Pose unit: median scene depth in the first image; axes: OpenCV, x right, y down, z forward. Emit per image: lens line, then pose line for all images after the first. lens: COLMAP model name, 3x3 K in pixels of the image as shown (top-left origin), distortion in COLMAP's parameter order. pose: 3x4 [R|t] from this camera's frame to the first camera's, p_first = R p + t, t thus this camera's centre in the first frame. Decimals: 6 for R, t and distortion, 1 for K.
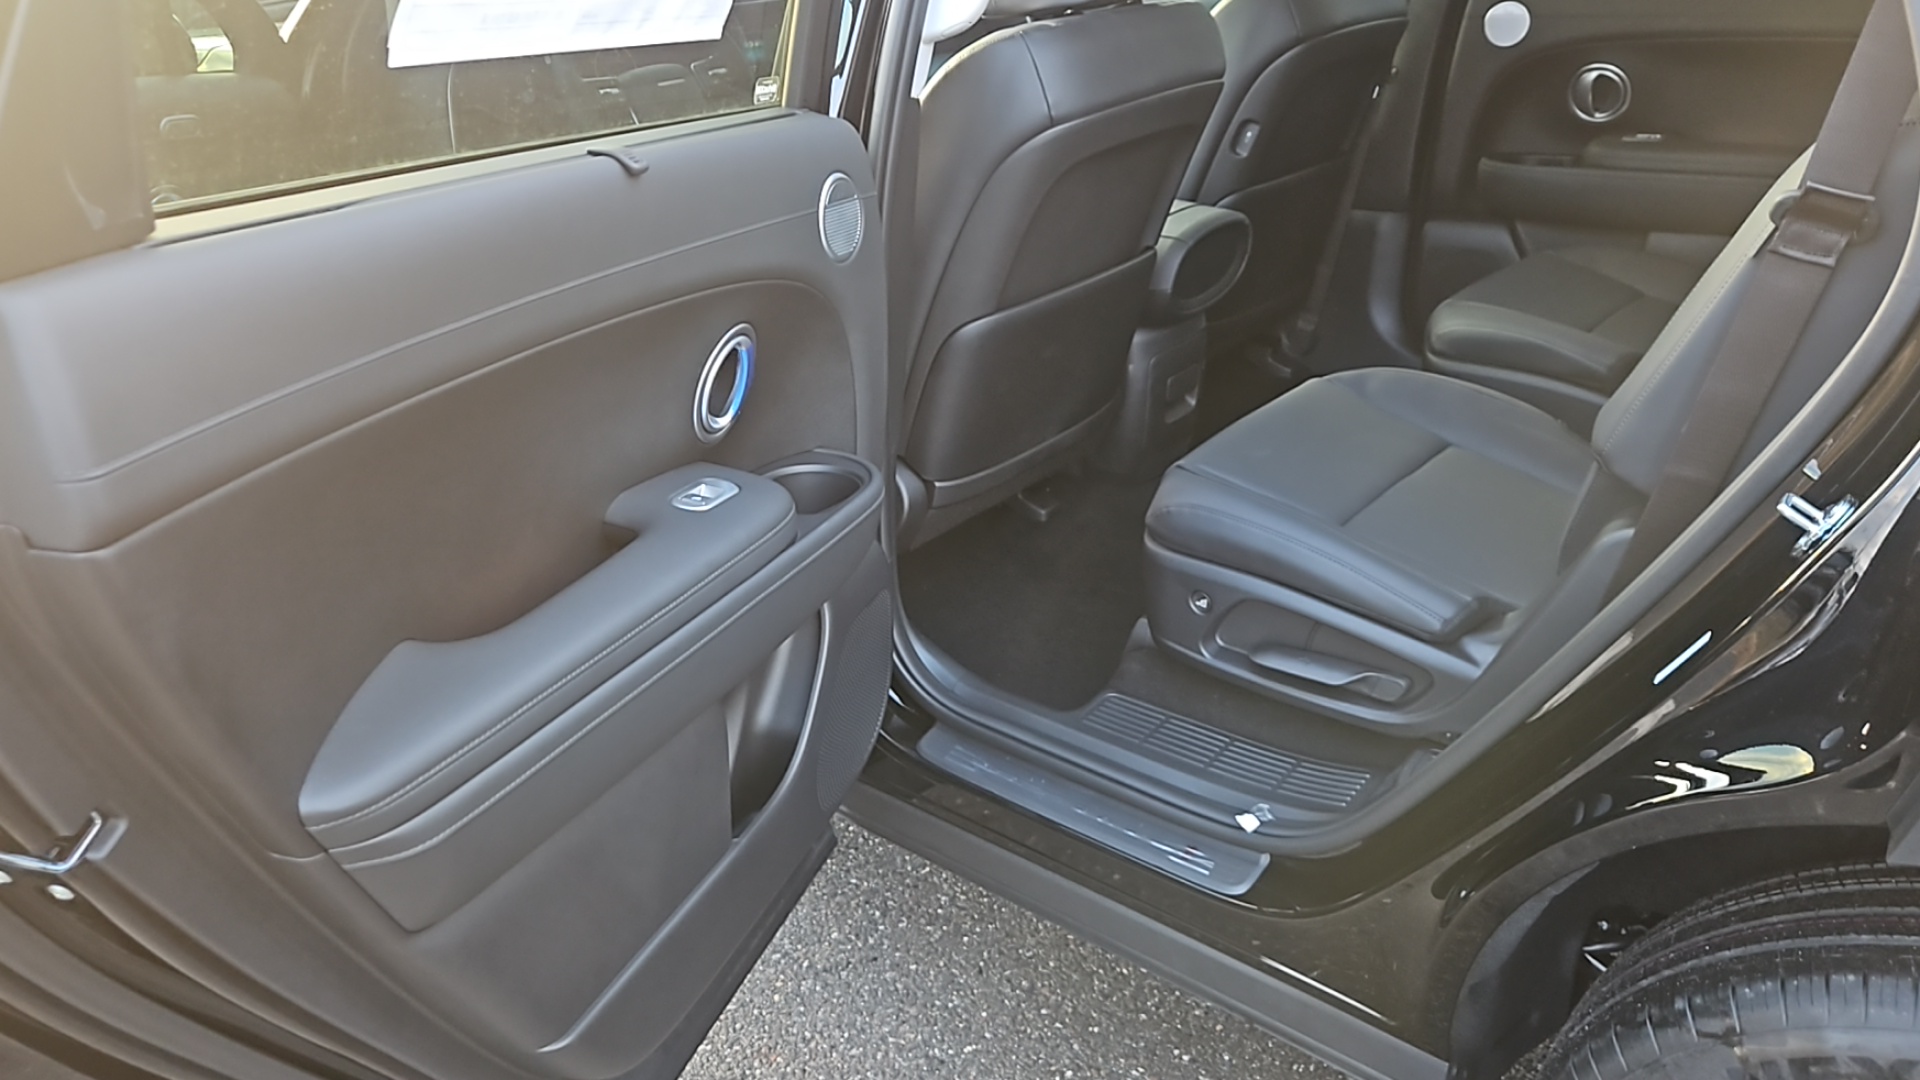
lens RADIAL K [[1367.0, 0, 933.7], [0, 1367.0, 540.6], [0, 0, 1]] dist [0.067313, -0.088151]
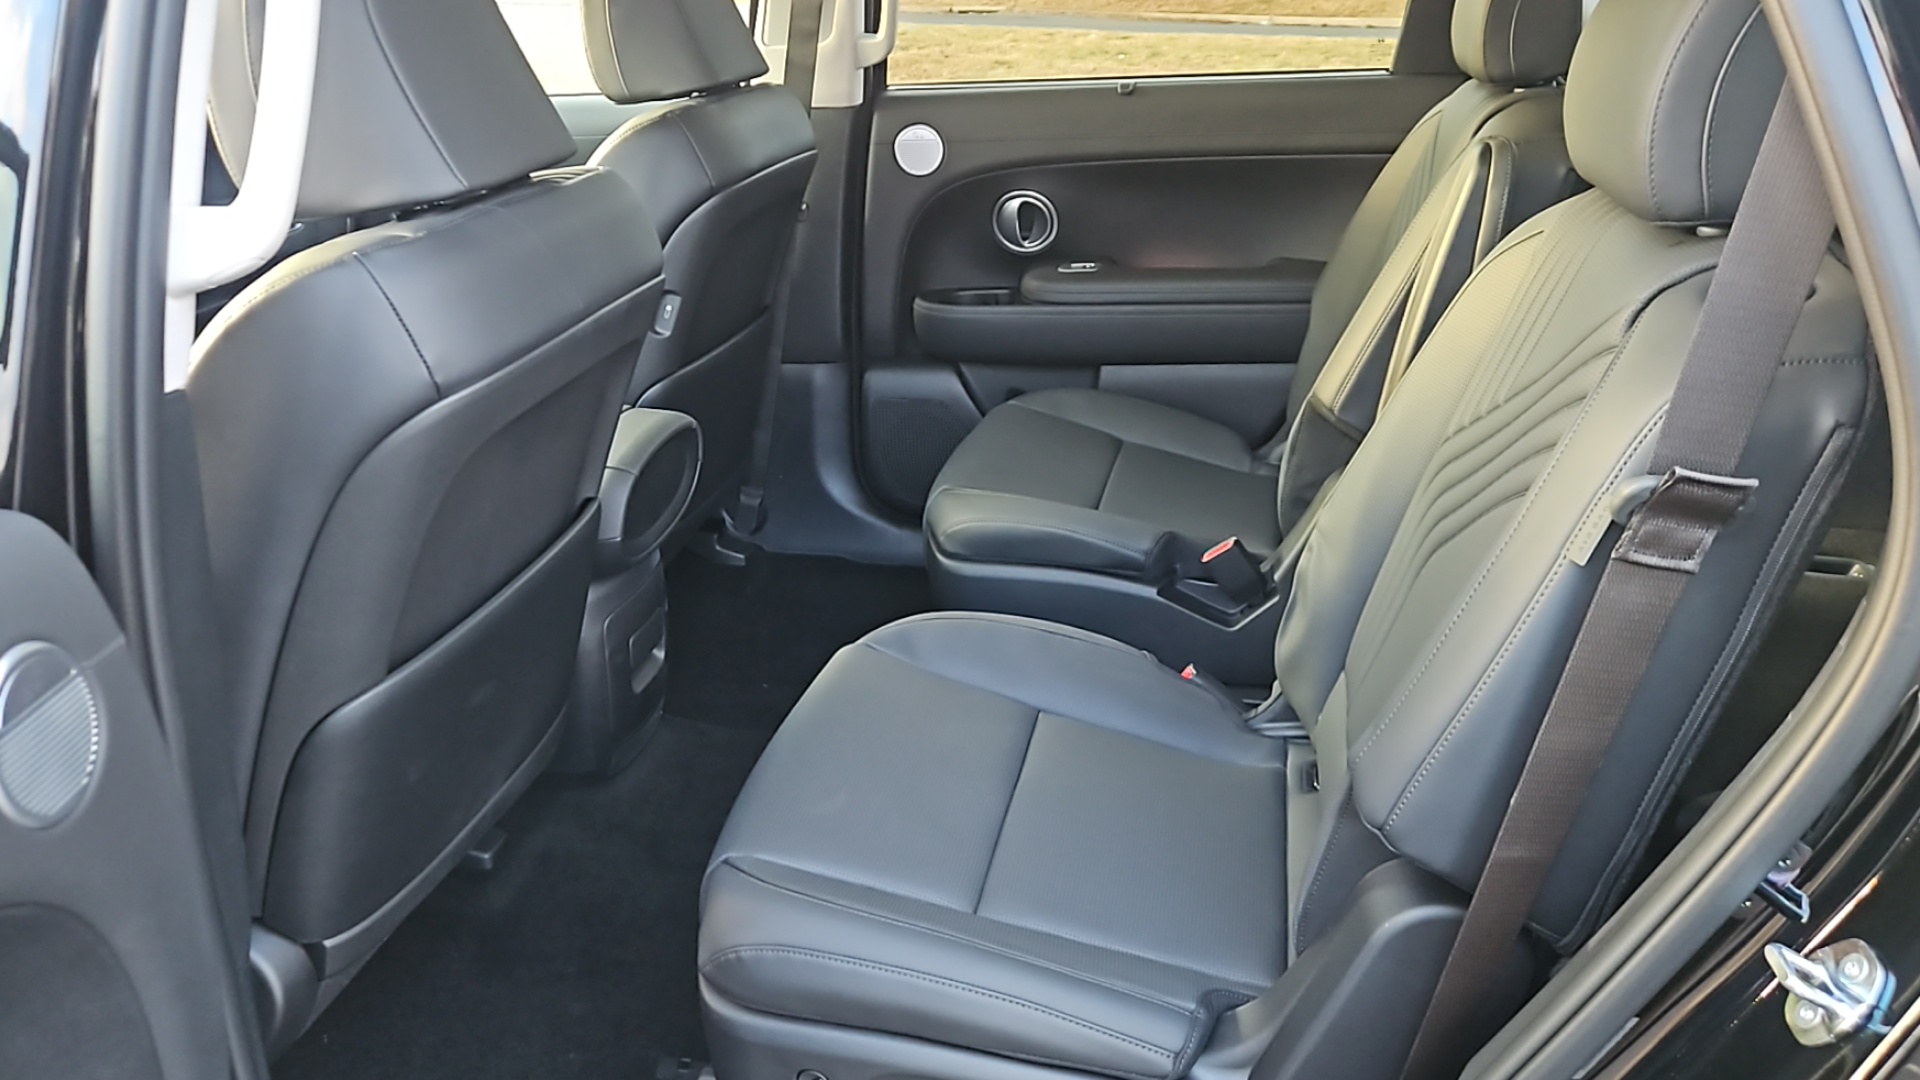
lens RADIAL K [[1367.0, 0, 933.7], [0, 1367.0, 540.6], [0, 0, 1]] dist [0.067313, -0.088151]
pose [[0.884905, -0.168989, 0.434034, 0.003316], [0.190036, 0.981763, -0.005198, -0.140444], [-0.425241, 0.087082, 0.900881, 0.263744]]
